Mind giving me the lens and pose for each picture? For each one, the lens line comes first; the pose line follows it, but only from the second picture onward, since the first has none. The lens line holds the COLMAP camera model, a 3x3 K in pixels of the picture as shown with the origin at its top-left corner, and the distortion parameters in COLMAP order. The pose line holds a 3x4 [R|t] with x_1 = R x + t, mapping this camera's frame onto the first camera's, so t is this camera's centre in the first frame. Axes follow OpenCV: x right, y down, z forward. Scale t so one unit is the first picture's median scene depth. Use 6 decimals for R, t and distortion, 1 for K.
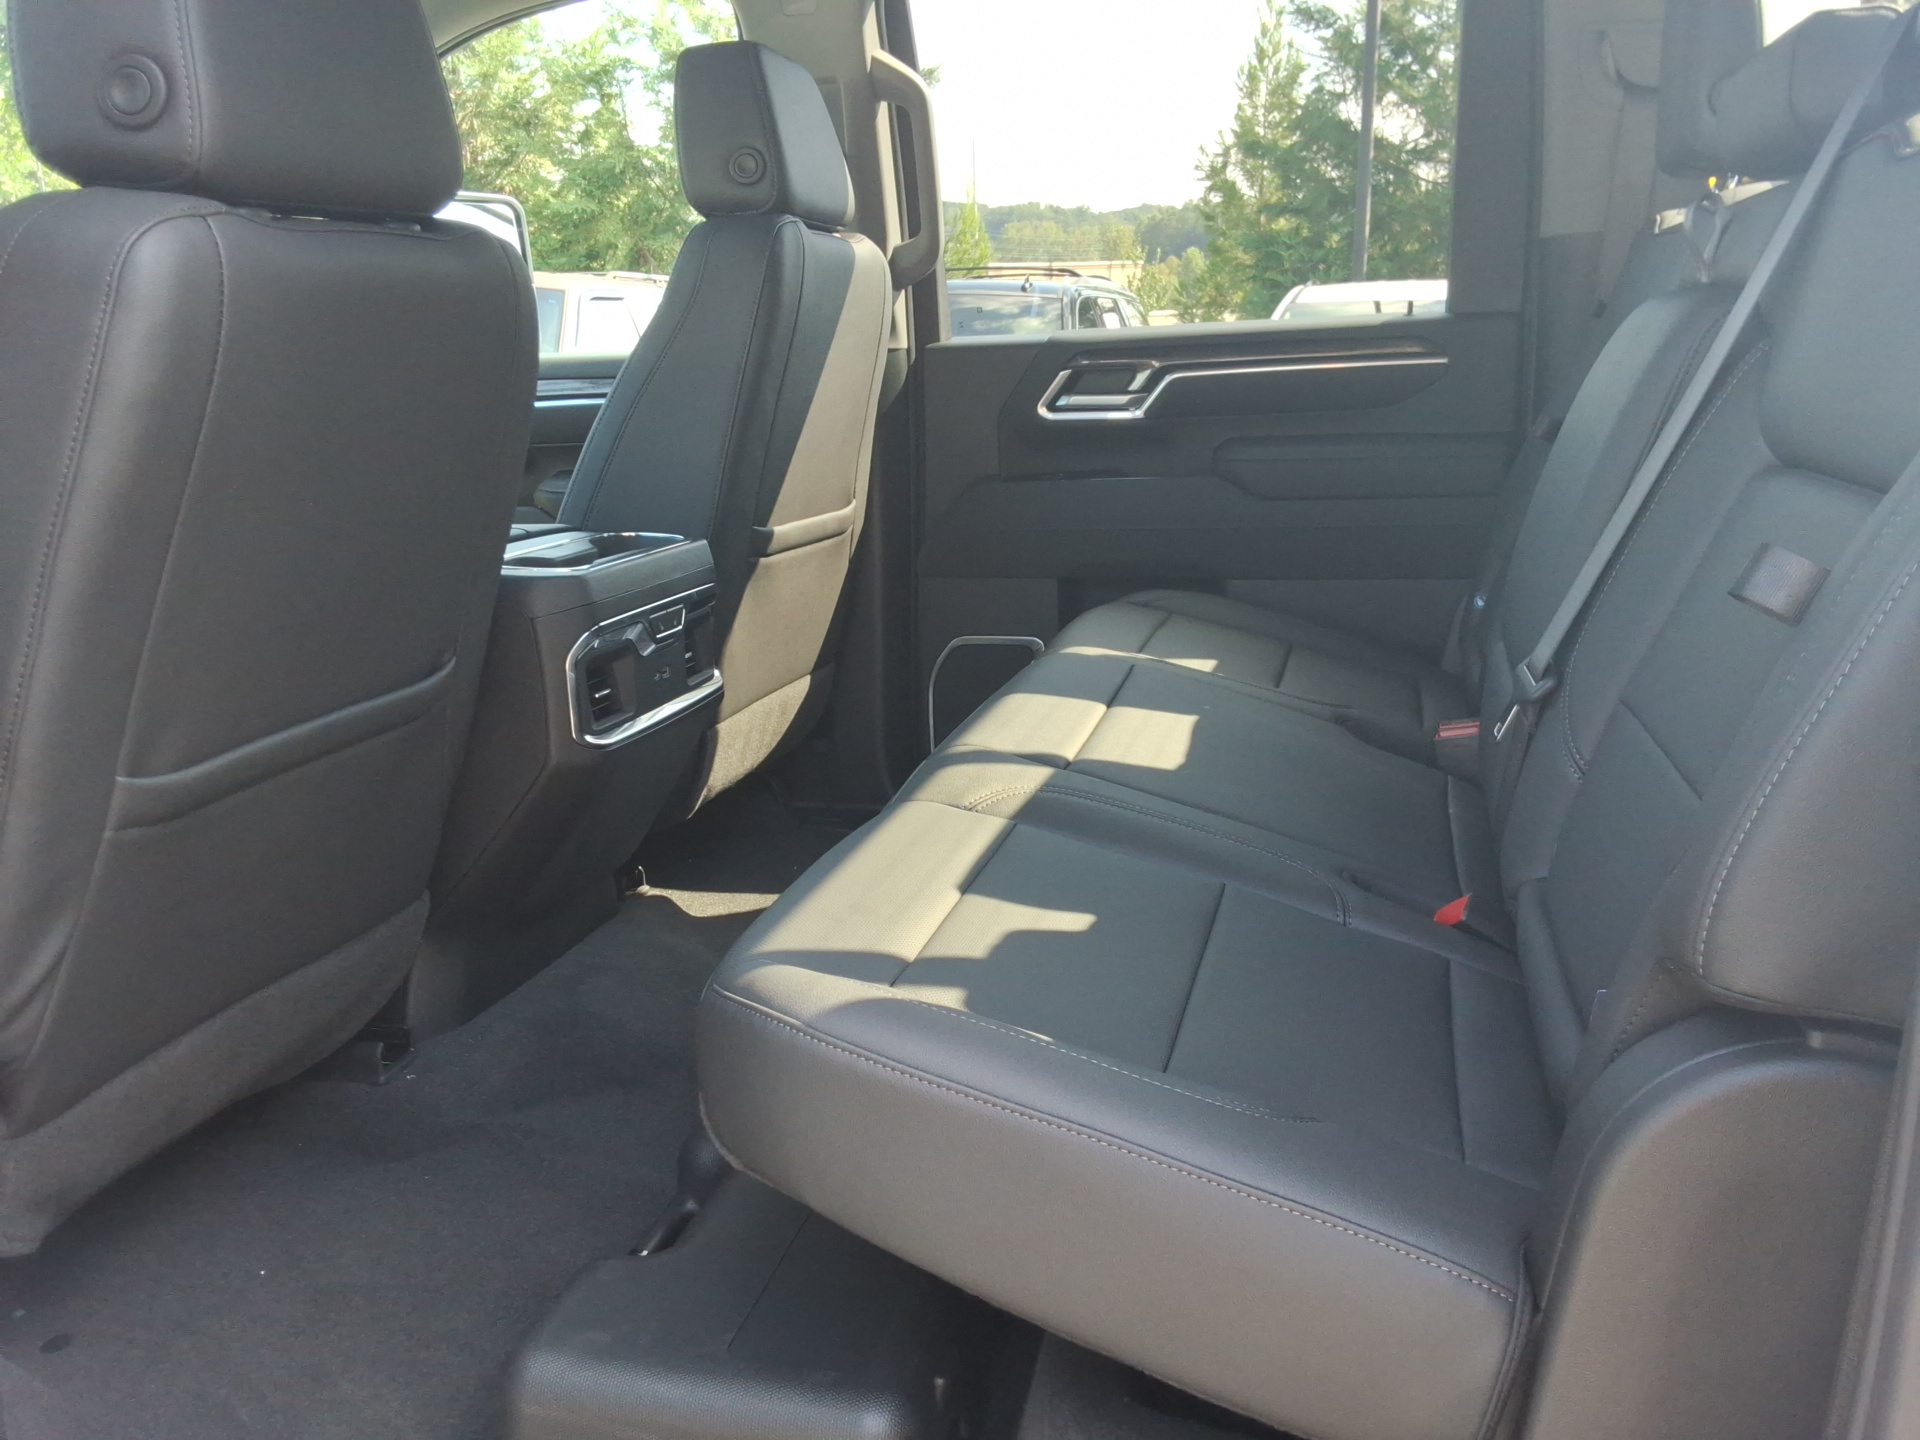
lens RADIAL K [[1555.8, 0, 969.9], [0, 1555.8, 738.4], [0, 0, 1]] dist [0.108694, -0.172726]
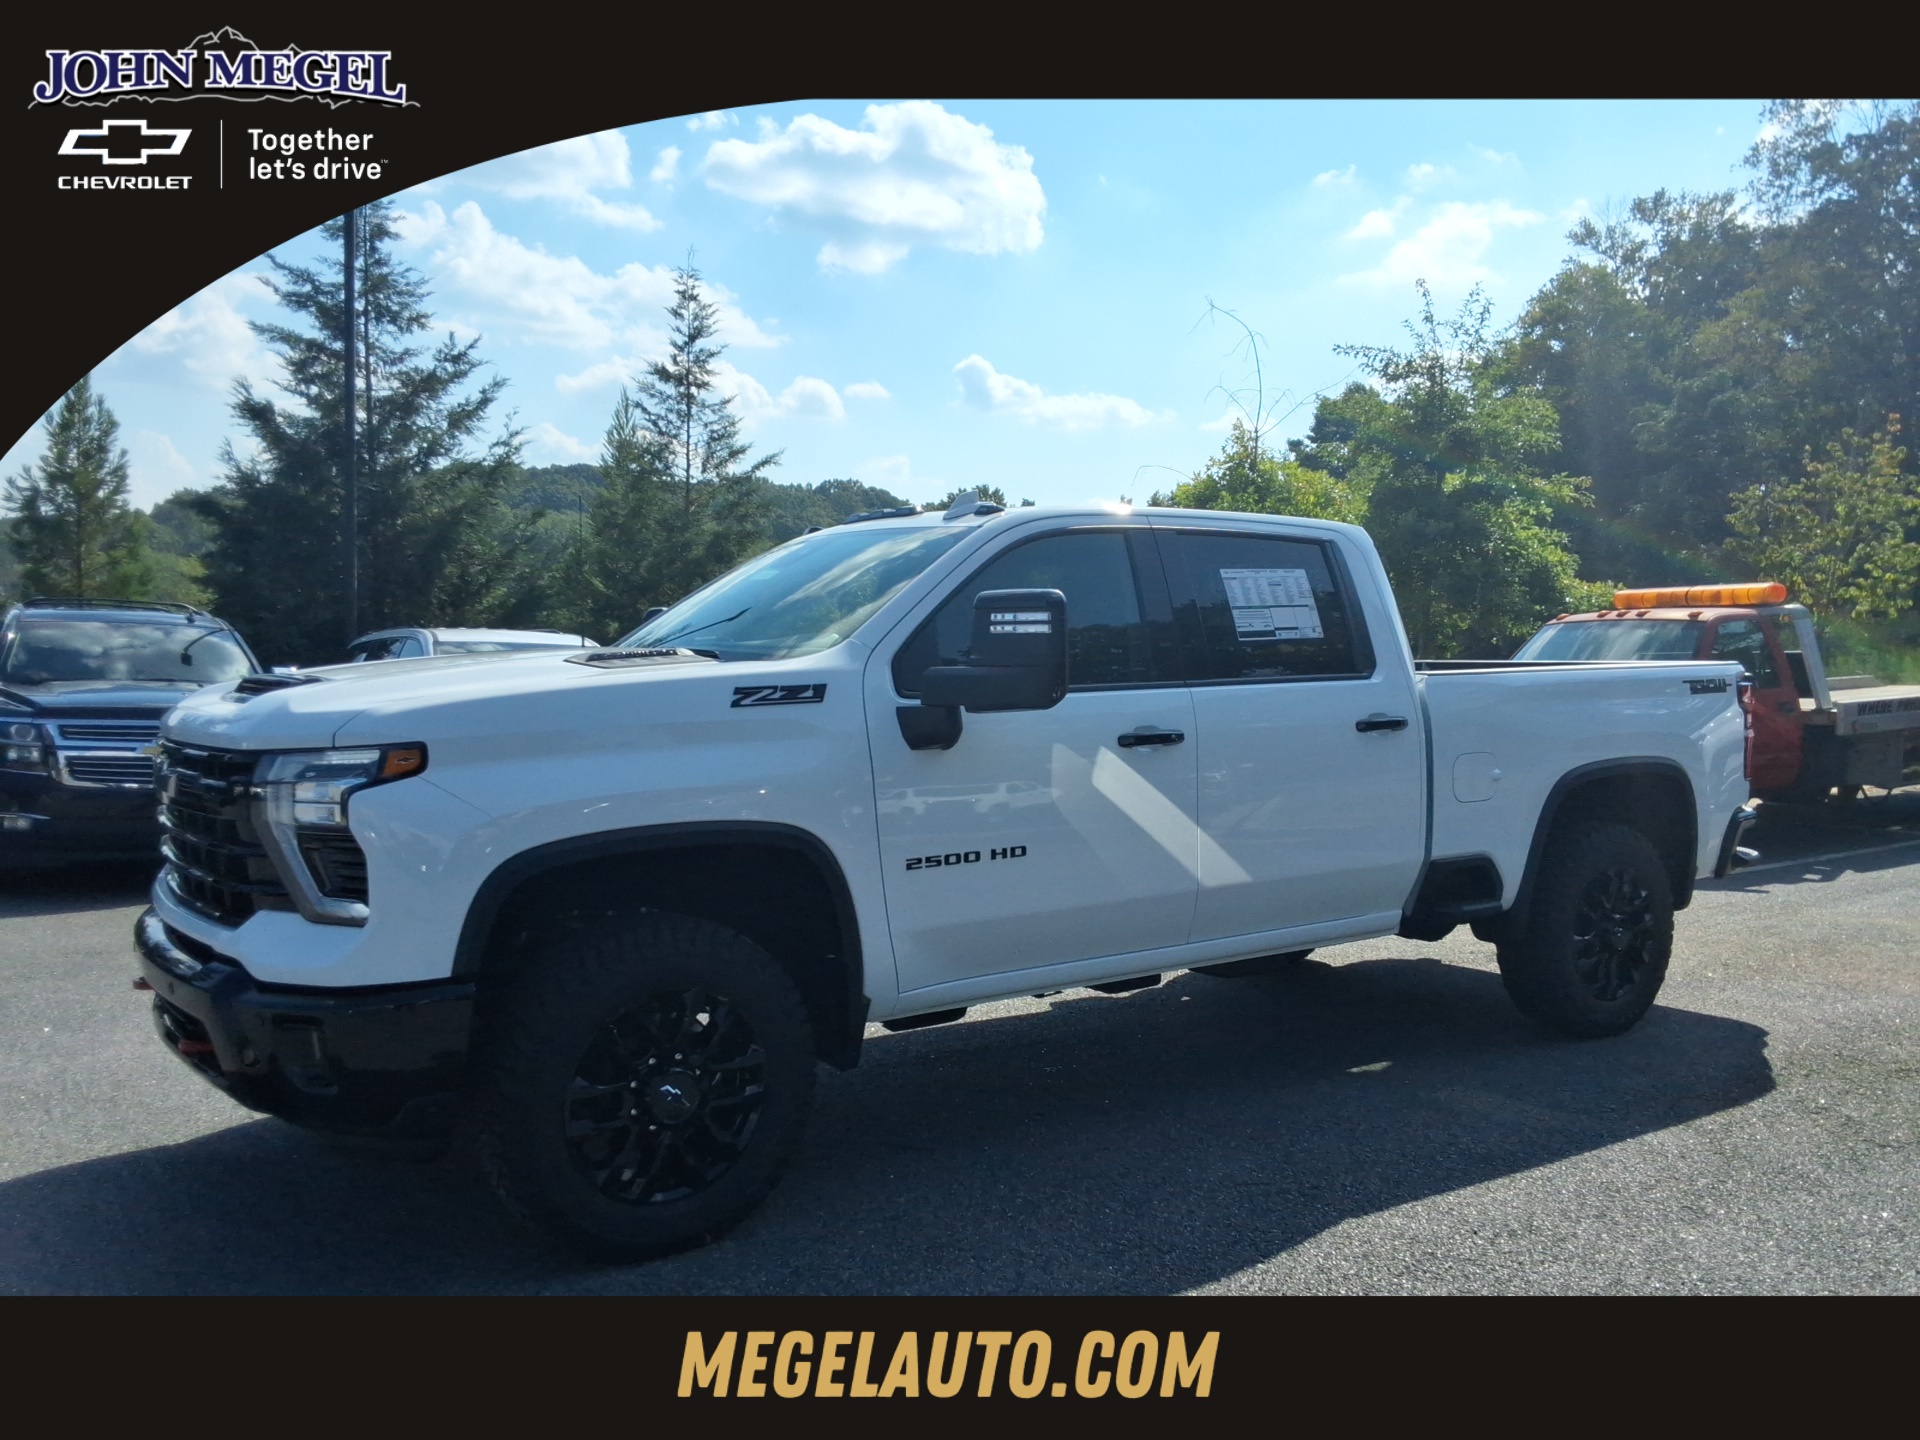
lens RADIAL K [[1555.8, 0, 983.6], [0, 1555.8, 754.3], [0, 0, 1]] dist [0.108694, -0.172726]
pose [[0.643271, -0.025139, 0.765226, -2.437351], [0.170952, 0.978945, -0.111547, 0.256228], [-0.746309, 0.202572, 0.634024, -0.995879]]
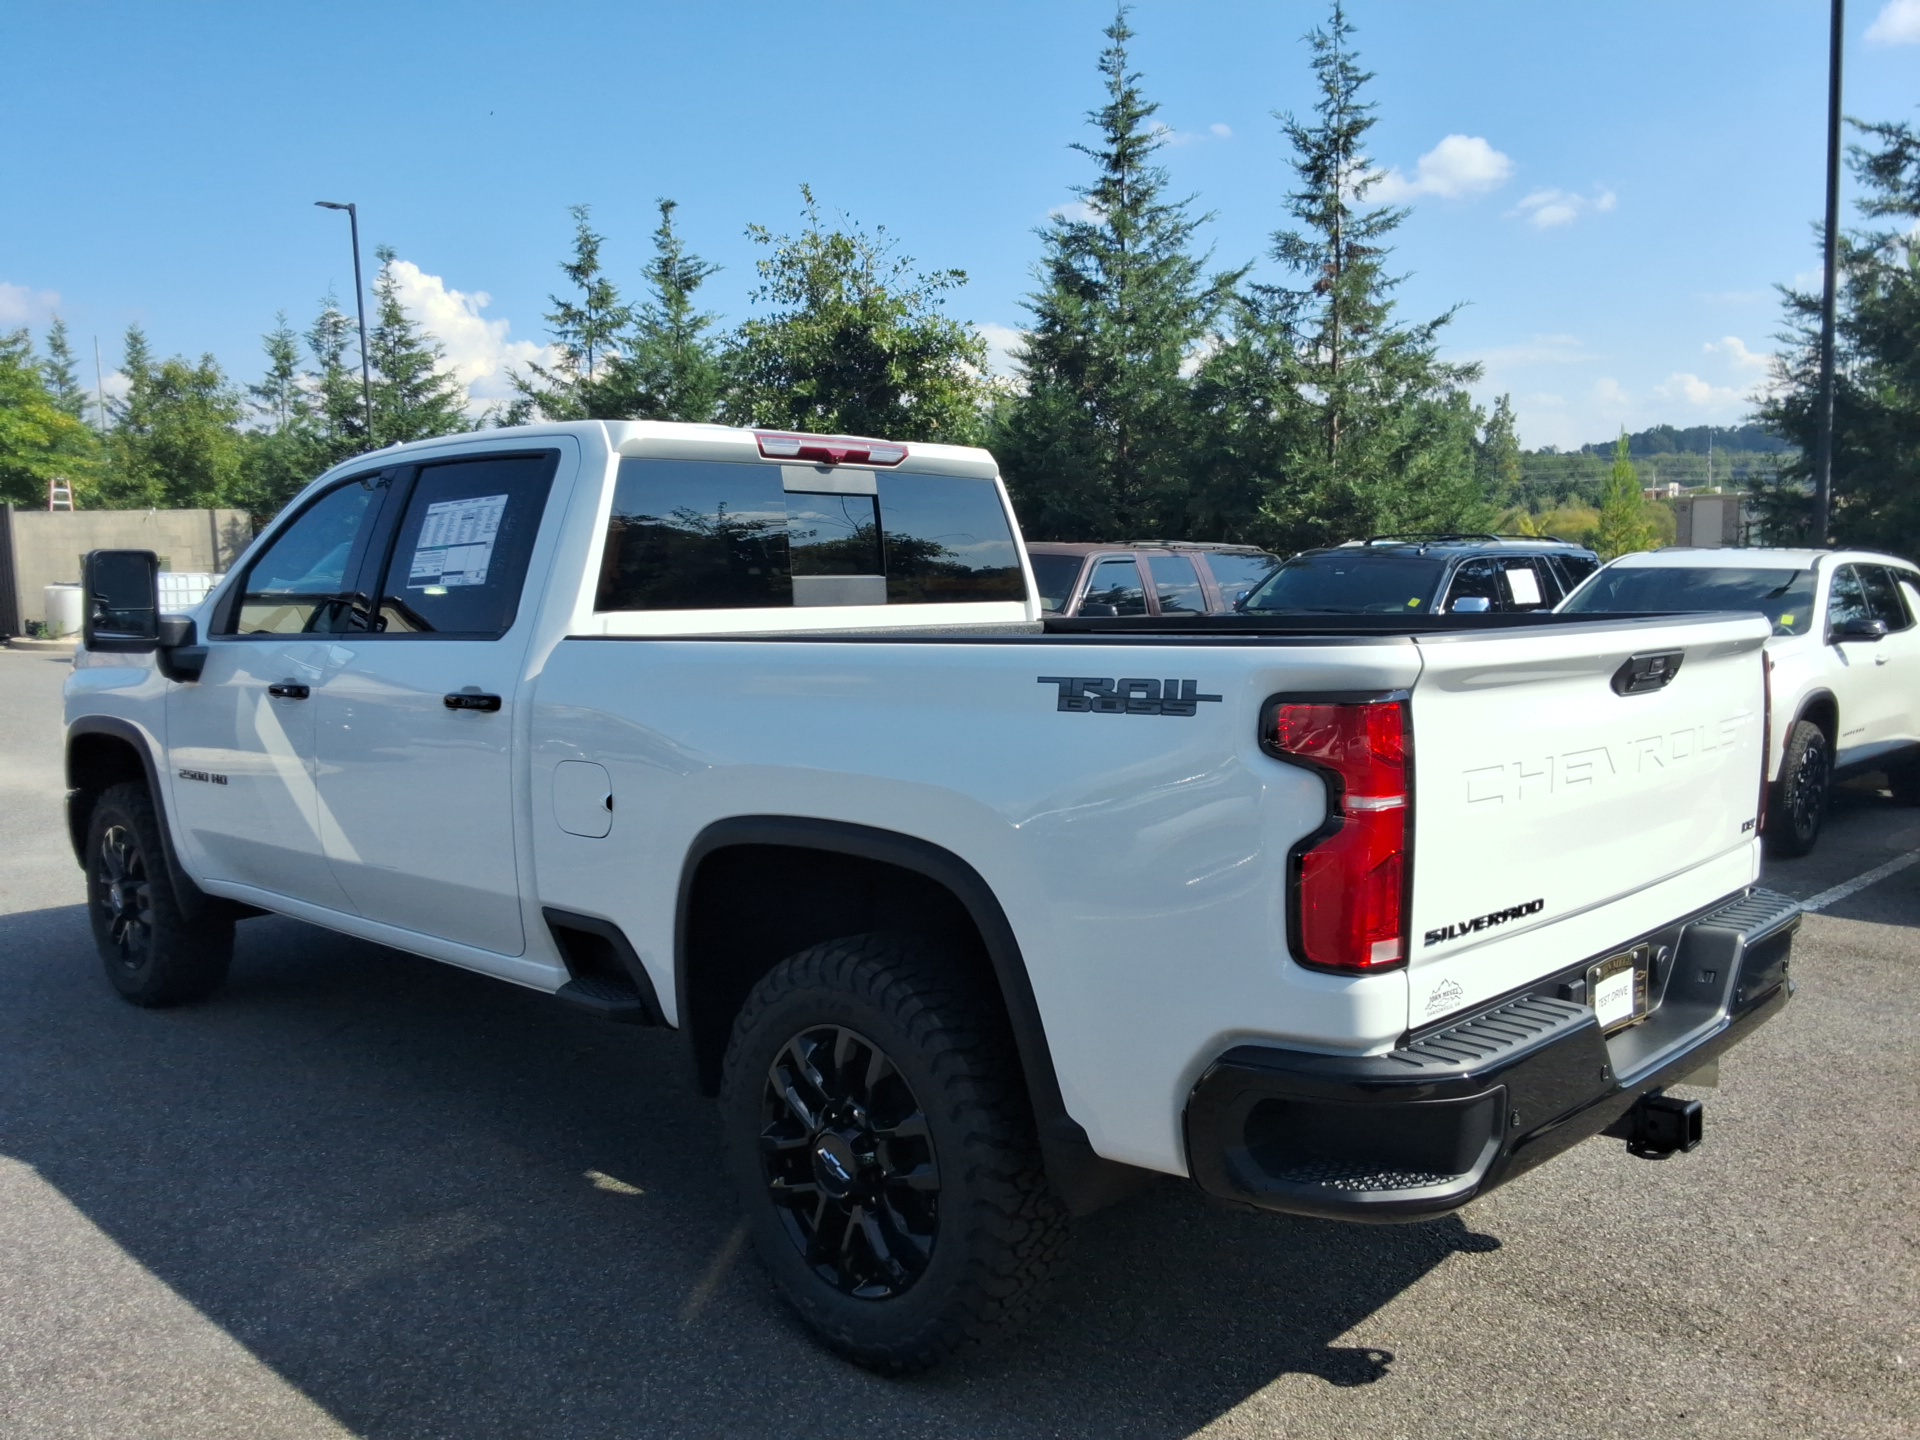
lens RADIAL K [[1555.8, 0, 960.0], [0, 1555.8, 747.9], [0, 0, 1]] dist [0.108694, -0.172726]
pose [[0.872110, 0.065678, -0.484881, 1.596120], [-0.128576, 0.986887, -0.097581, 0.196046], [0.472114, 0.147445, 0.869119, -1.251545]]
